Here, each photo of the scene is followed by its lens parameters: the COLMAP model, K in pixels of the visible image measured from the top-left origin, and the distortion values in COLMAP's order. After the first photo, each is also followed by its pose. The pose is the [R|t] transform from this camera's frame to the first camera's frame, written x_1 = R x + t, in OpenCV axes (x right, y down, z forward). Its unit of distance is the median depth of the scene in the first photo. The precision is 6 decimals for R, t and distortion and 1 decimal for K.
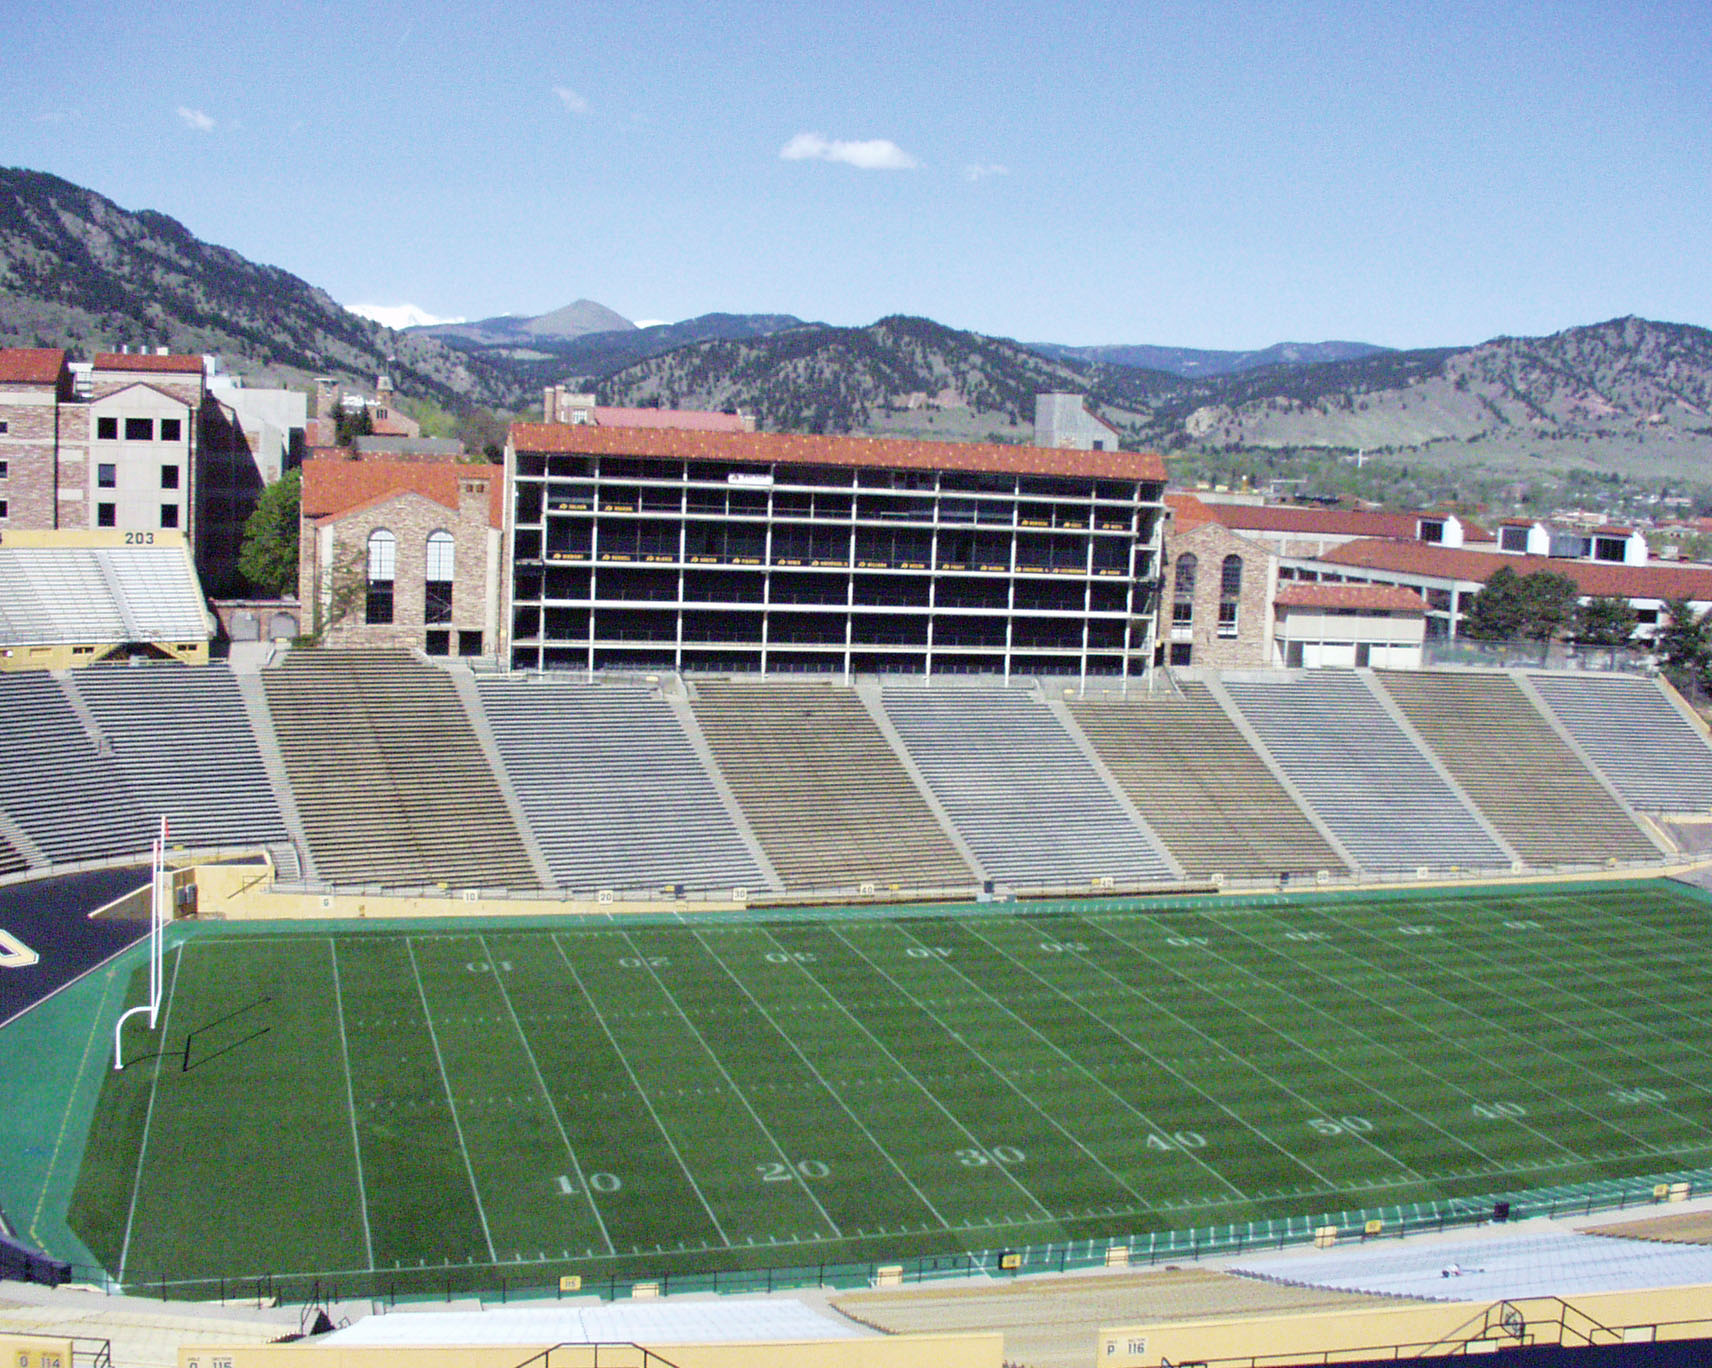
lens RADIAL K [[1877.9, 0, 913.4], [0, 1877.9, 810.0], [0, 0, 1]] dist [-0.188932, 0.000000]
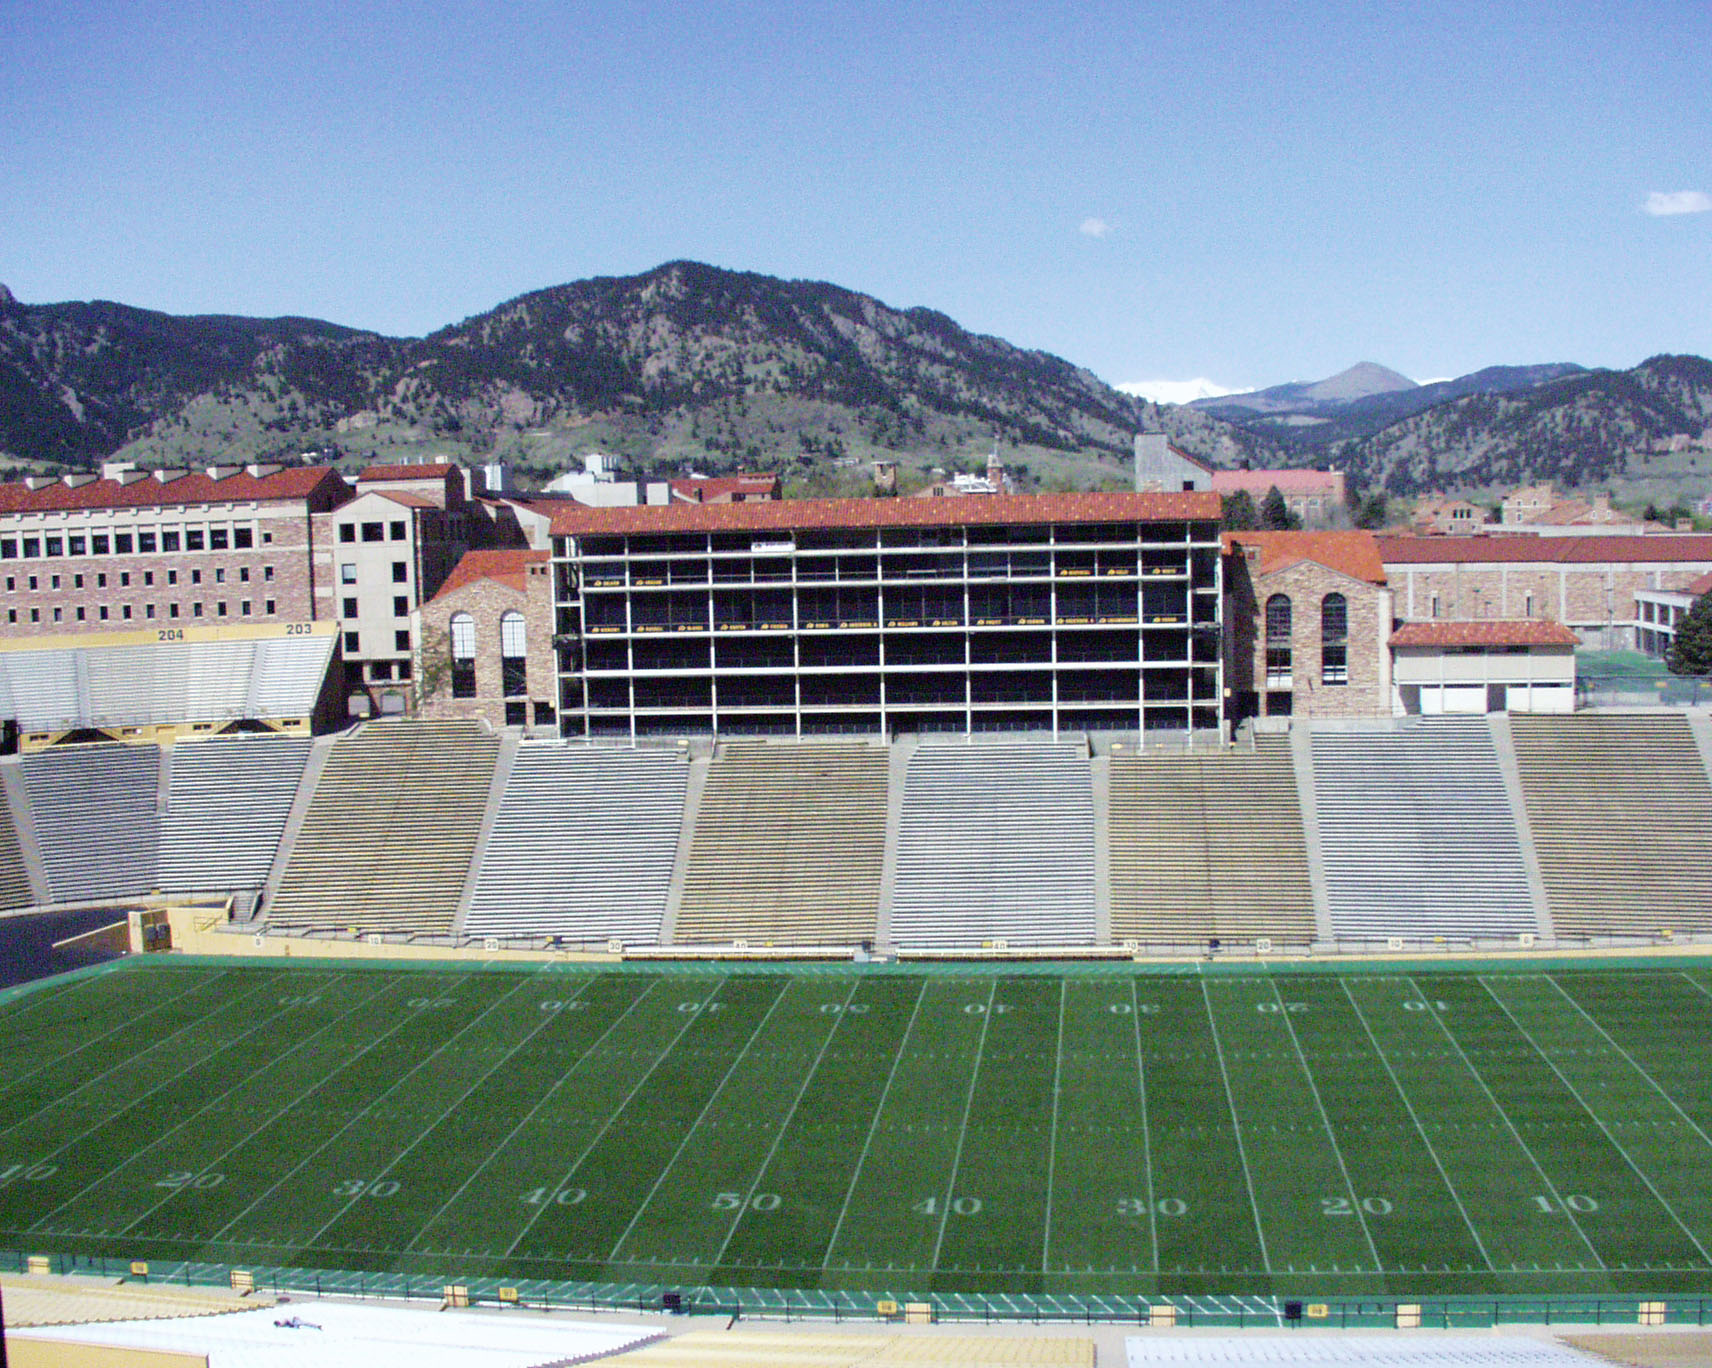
lens RADIAL K [[1877.9, 0, 861.4], [0, 1877.9, 773.3], [0, 0, 1]] dist [-0.188932, 0.000000]
pose [[0.899809, -0.015367, -0.436013, 0.376417], [-0.008705, 0.998548, -0.053158, 0.001792], [0.436197, 0.051627, 0.898369, 0.090929]]
